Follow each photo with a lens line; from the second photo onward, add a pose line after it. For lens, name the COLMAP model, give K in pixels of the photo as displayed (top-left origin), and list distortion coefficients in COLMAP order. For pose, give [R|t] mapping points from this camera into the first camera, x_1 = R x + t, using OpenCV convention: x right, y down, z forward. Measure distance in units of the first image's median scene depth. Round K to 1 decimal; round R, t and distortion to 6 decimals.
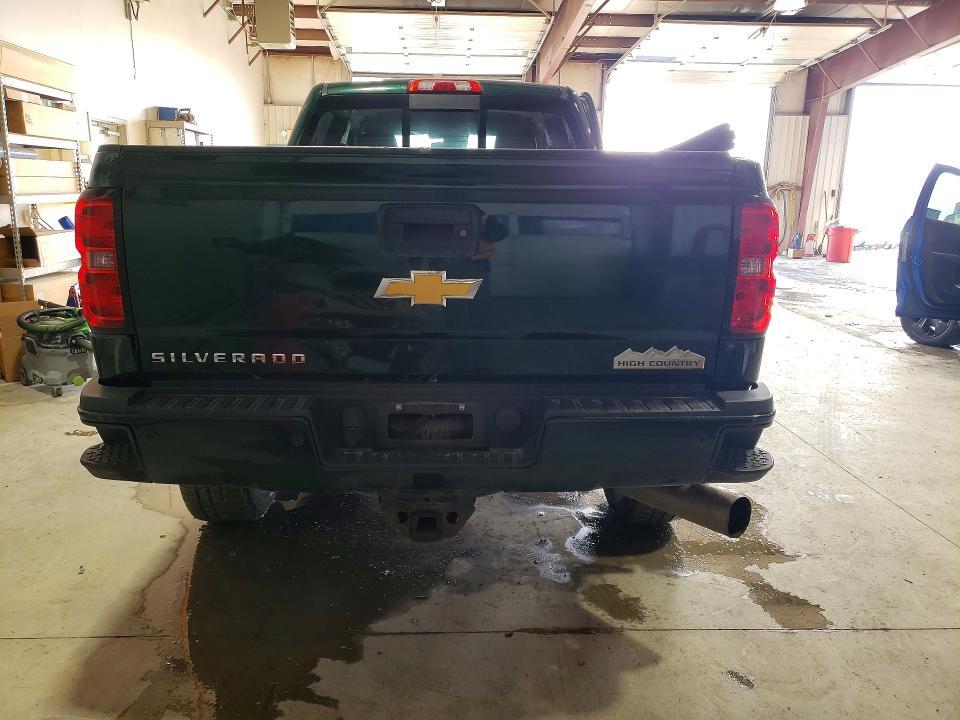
lens RADIAL K [[735.8, 0, 466.4], [0, 735.8, 363.1], [0, 0, 1]] dist [0.012894, 0.008194]
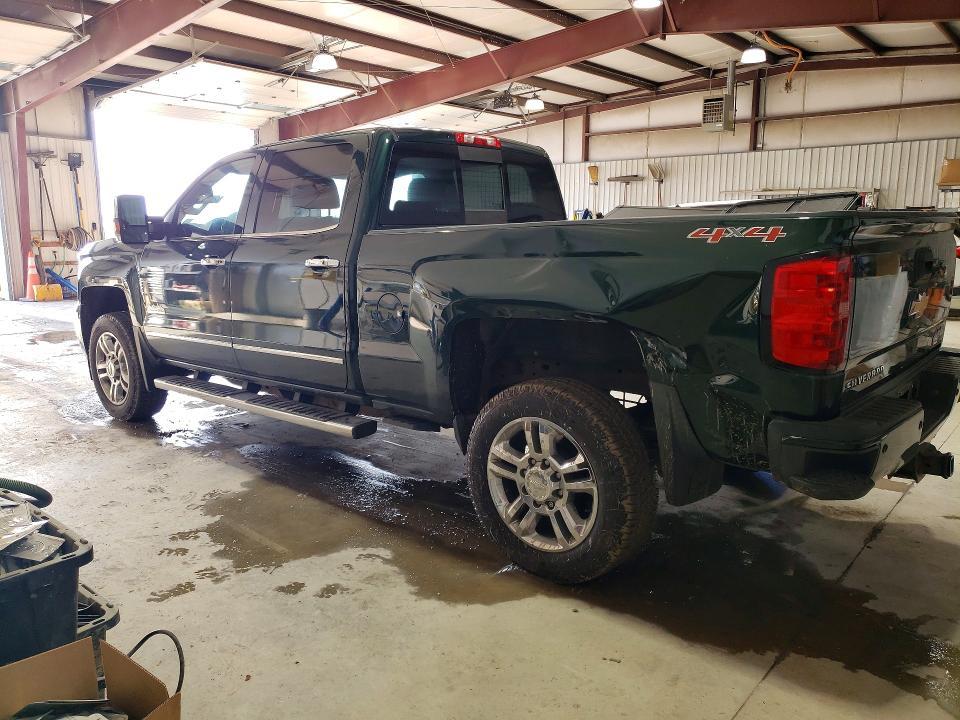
lens RADIAL K [[733.4, 0, 468.8], [0, 733.4, 355.3], [0, 0, 1]] dist [0.018296, 0.006382]
pose [[0.679482, -0.142056, 0.719808, -0.946573], [0.177807, 0.983714, 0.026292, -0.111628], [-0.711820, 0.110122, 0.693675, 0.343625]]
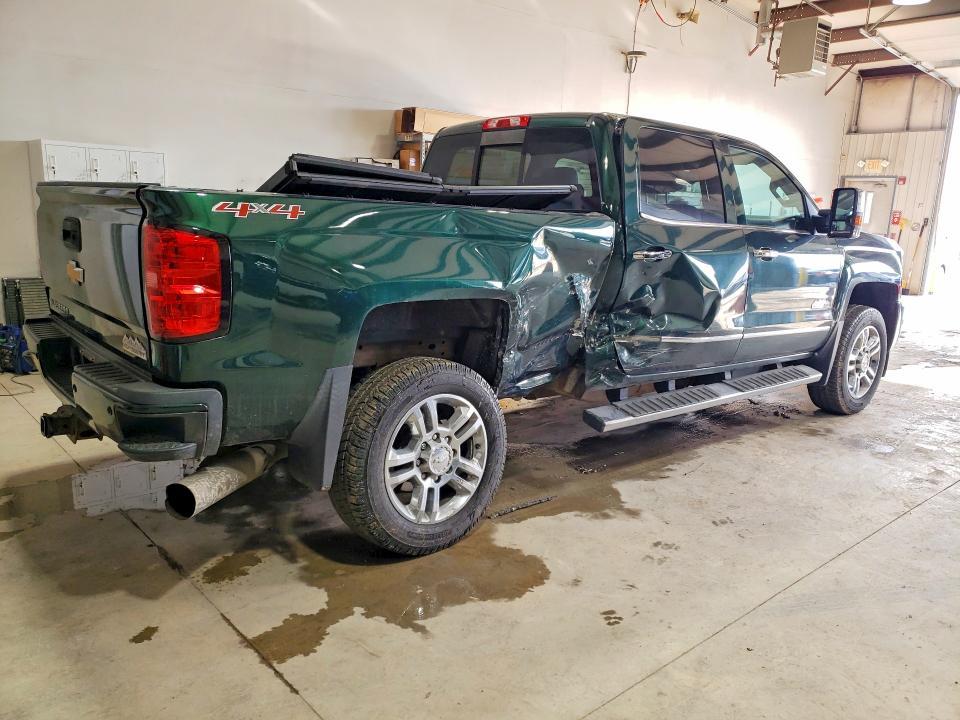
lens RADIAL K [[733.4, 0, 468.8], [0, 733.4, 355.3], [0, 0, 1]] dist [0.018296, 0.006382]
pose [[0.626575, 0.159485, -0.762869, 0.900477], [-0.200233, 0.978923, 0.040193, -0.087165], [0.753200, 0.127567, 0.645303, 0.352343]]
